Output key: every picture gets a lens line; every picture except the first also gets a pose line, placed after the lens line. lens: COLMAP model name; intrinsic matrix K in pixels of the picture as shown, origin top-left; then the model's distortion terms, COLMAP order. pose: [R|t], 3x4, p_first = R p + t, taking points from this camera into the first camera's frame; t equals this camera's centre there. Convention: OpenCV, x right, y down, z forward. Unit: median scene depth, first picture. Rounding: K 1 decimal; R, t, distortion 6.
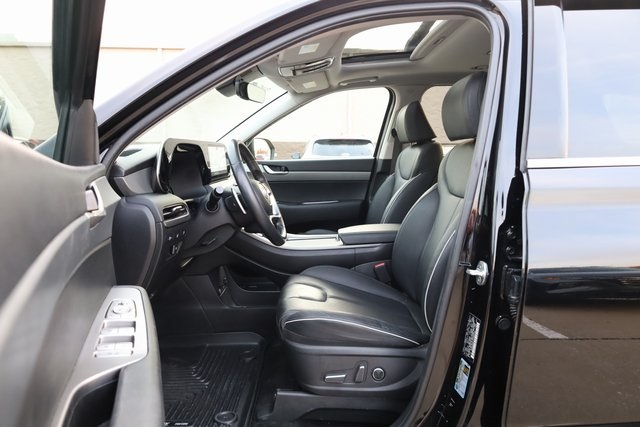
lens RADIAL K [[444.8, 0, 320.0], [0, 444.8, 213.5], [0, 0, 1]] dist [-0.002725, -0.001307]
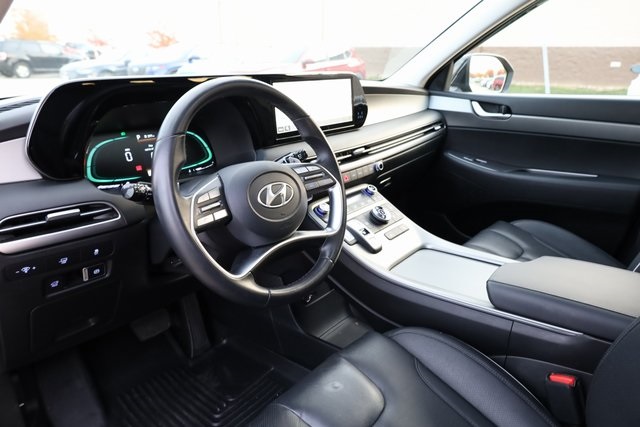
lens RADIAL K [[444.8, 0, 320.0], [0, 444.8, 213.5], [0, 0, 1]] dist [-0.002725, -0.001307]
pose [[0.767602, 0.220965, -0.601633, 0.121813], [-0.095979, 0.967736, 0.232969, -0.081050], [0.633700, -0.121083, 0.764044, 0.365069]]
